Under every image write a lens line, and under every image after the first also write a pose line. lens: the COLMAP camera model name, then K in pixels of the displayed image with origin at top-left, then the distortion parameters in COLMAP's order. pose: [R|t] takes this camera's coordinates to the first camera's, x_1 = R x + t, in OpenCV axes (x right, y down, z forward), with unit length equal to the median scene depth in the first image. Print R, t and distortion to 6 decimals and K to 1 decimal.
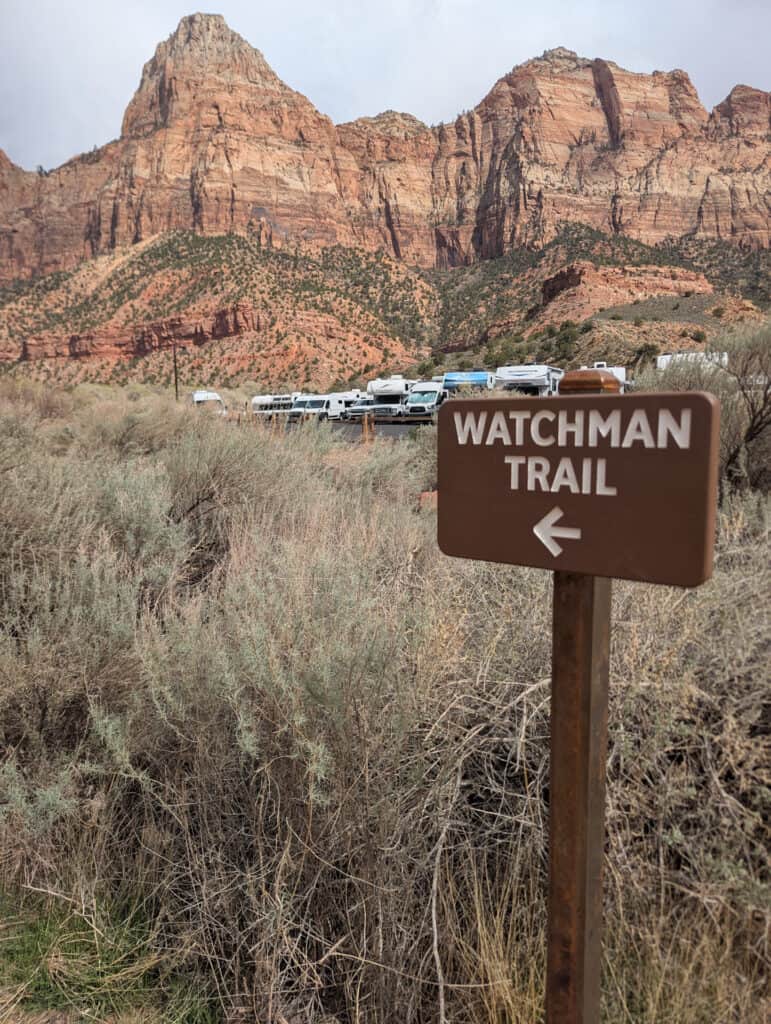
lens RADIAL K [[728.3, 0, 403.8], [0, 728.3, 512.7], [0, 0, 1]] dist [0.061253, -0.051754]
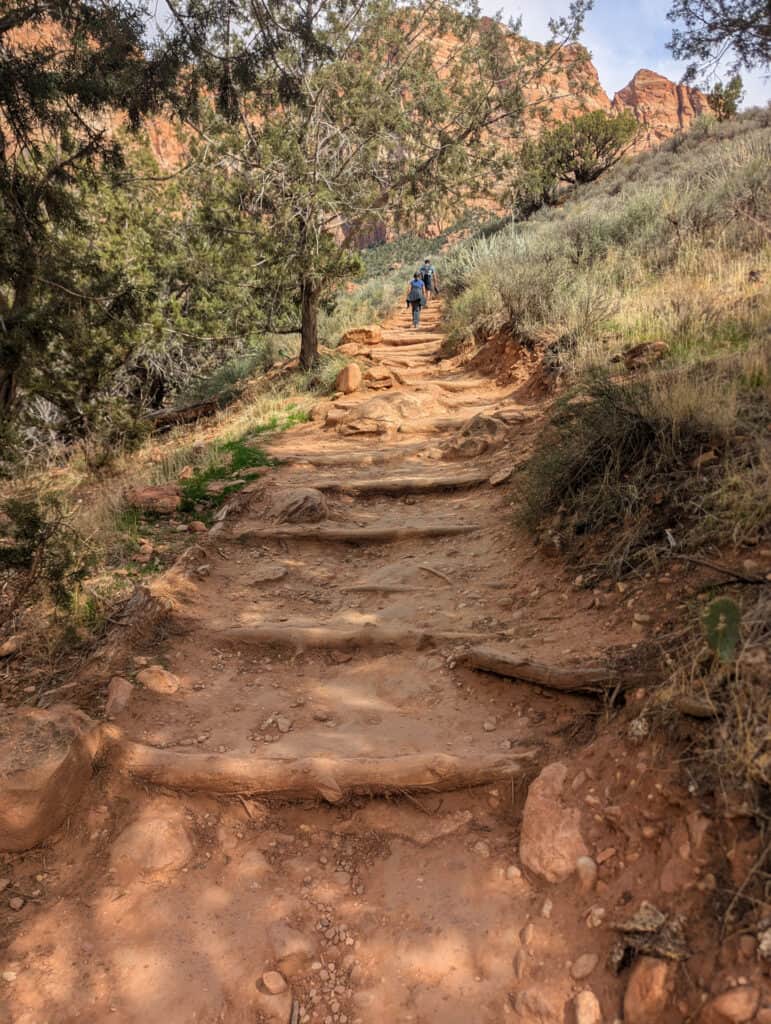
lens RADIAL K [[728.3, 0, 386.4], [0, 728.3, 513.9], [0, 0, 1]] dist [0.061253, -0.051754]
pose [[0.977839, -0.015715, 0.208766, -0.022791], [0.024027, 0.999014, -0.037337, -0.041399], [-0.207973, 0.041526, 0.977253, 0.251961]]
